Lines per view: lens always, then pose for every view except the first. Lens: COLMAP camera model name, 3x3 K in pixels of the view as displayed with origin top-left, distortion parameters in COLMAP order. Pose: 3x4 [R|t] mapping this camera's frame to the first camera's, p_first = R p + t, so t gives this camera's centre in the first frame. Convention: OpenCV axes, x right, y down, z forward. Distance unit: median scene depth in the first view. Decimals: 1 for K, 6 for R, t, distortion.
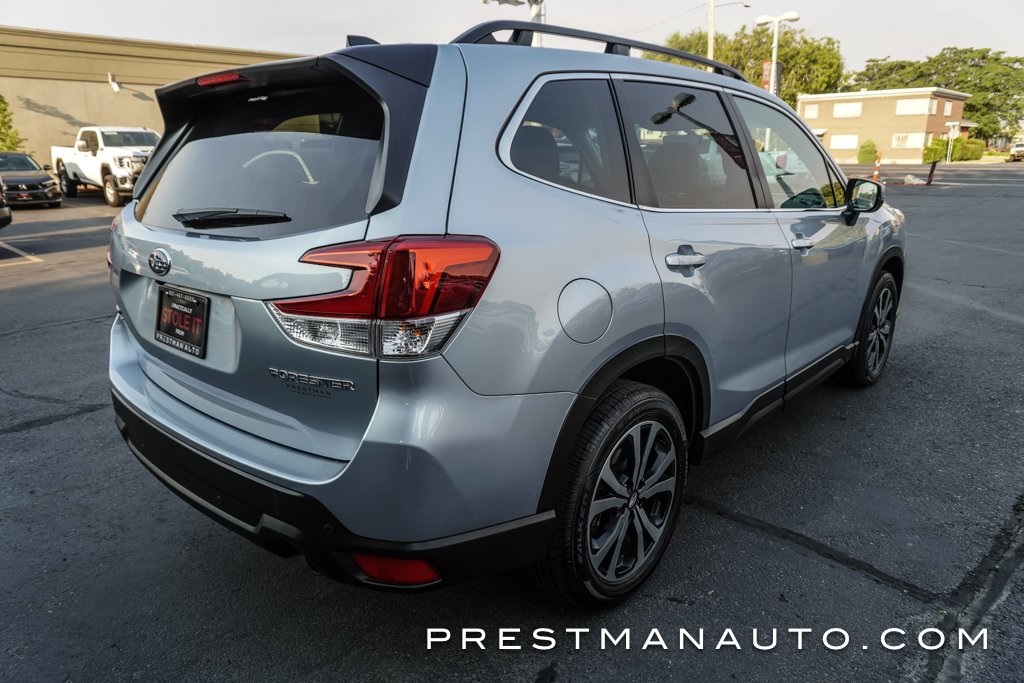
lens RADIAL K [[686.2, 0, 517.1], [0, 686.2, 339.8], [0, 0, 1]] dist [-0.026685, 0.019998]
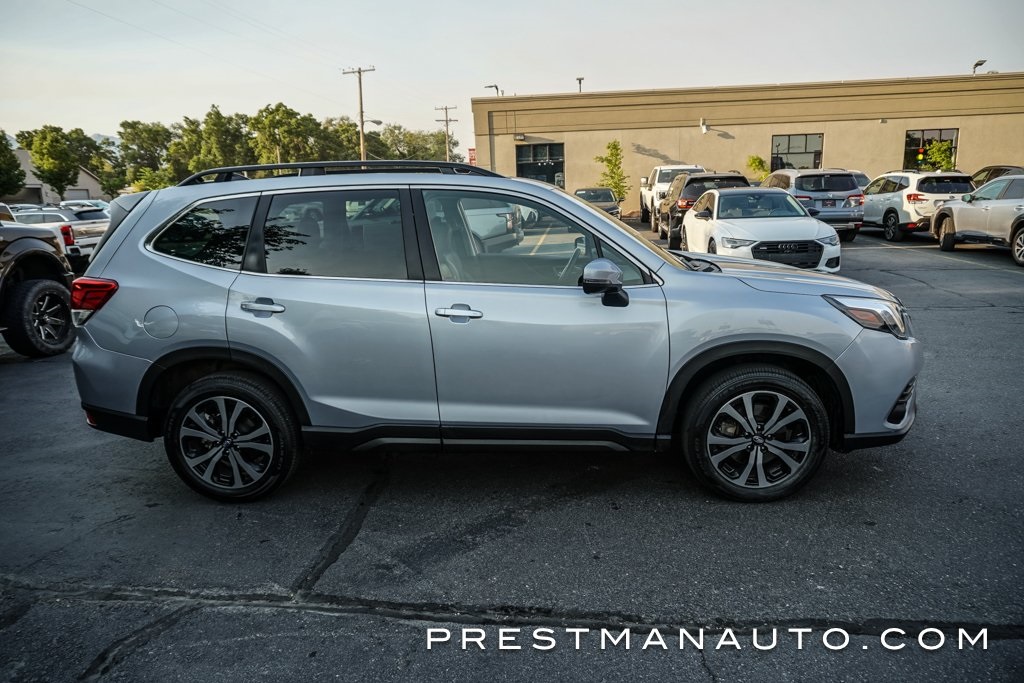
lens RADIAL K [[686.2, 0, 509.3], [0, 686.2, 341.4], [0, 0, 1]] dist [-0.026685, 0.019998]
pose [[0.606488, 0.161976, -0.778419, 1.754530], [-0.183868, 0.981063, 0.060885, -0.228024], [0.773540, 0.106200, 0.624786, 0.430958]]
